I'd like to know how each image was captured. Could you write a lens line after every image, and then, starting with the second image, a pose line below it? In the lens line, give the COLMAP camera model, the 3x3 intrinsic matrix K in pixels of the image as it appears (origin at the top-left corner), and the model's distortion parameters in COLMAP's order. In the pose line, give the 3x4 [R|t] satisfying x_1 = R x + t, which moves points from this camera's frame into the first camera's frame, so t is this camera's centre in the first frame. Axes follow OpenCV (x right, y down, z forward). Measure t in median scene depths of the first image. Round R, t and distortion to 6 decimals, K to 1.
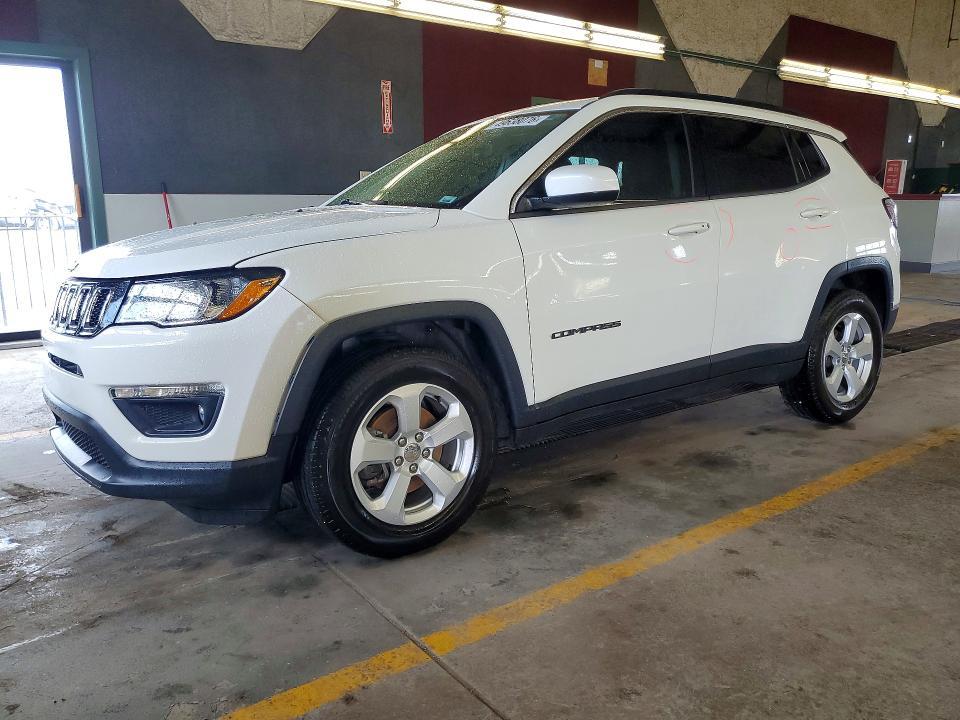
lens RADIAL K [[743.2, 0, 484.5], [0, 743.2, 358.0], [0, 0, 1]] dist [0.020888, -0.008449]
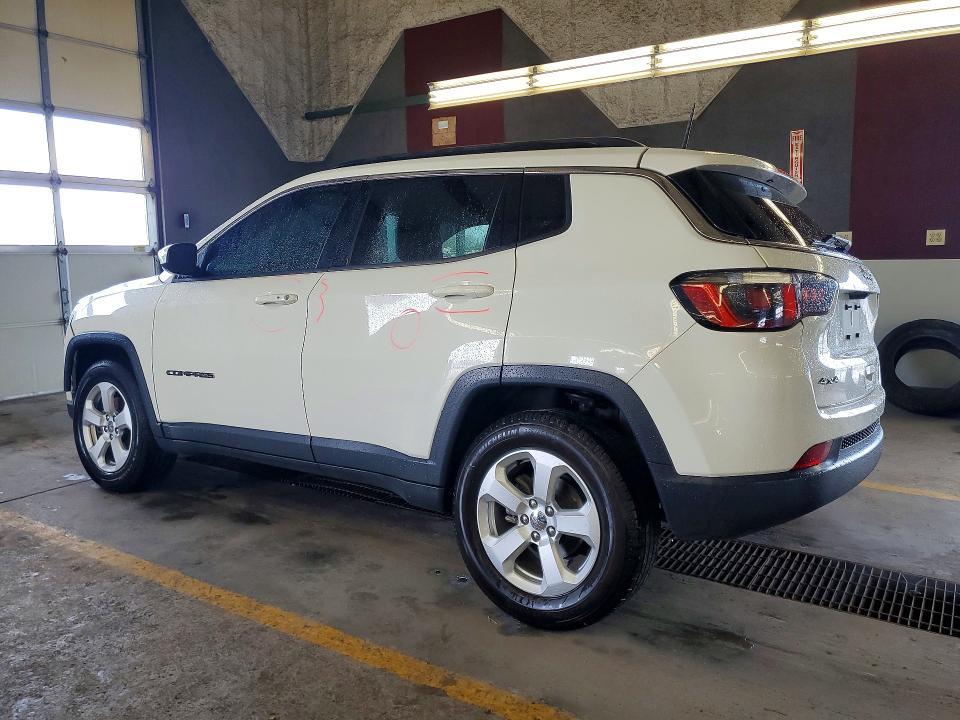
lens RADIAL K [[735.5, 0, 481.1], [0, 735.5, 373.5], [0, 0, 1]] dist [-0.065878, 0.106785]
pose [[0.343064, 0.130819, -0.930158, 1.154895], [-0.190064, 0.979438, 0.067650, -0.172324], [0.919882, 0.153581, 0.360874, 0.827441]]
